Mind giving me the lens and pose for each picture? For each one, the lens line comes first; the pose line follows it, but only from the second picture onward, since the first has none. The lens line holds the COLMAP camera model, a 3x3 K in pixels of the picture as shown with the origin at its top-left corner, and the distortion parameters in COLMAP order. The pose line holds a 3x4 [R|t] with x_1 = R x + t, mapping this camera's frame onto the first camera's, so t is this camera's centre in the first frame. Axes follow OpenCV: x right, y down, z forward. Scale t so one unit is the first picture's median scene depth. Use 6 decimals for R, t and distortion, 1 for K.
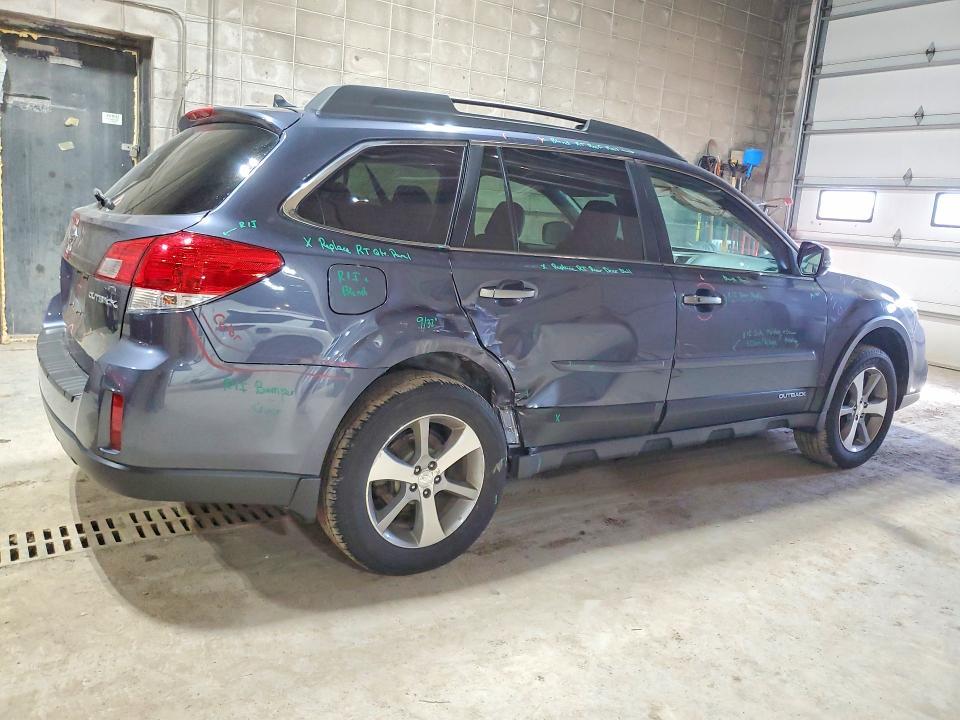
lens RADIAL K [[745.6, 0, 476.4], [0, 745.6, 361.1], [0, 0, 1]] dist [0.009332, 0.000597]
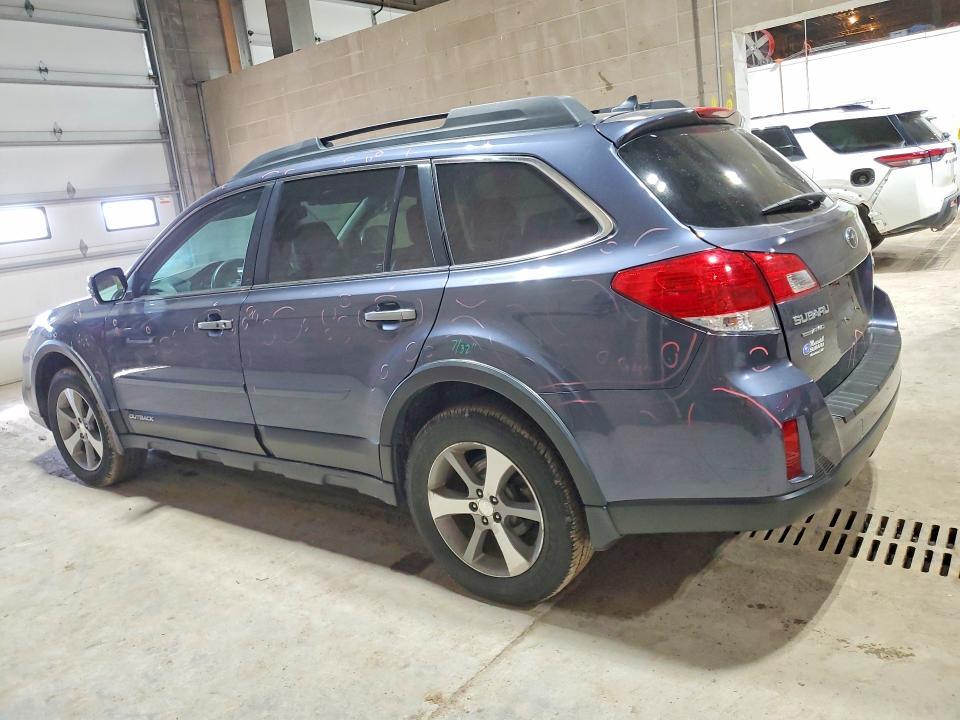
lens RADIAL K [[745.6, 0, 476.4], [0, 745.6, 361.1], [0, 0, 1]] dist [0.009332, 0.000597]
pose [[-0.351953, -0.238128, 0.905220, -1.065762], [0.277330, 0.897145, 0.343831, -0.403206], [-0.893989, 0.372057, -0.249713, 1.452841]]
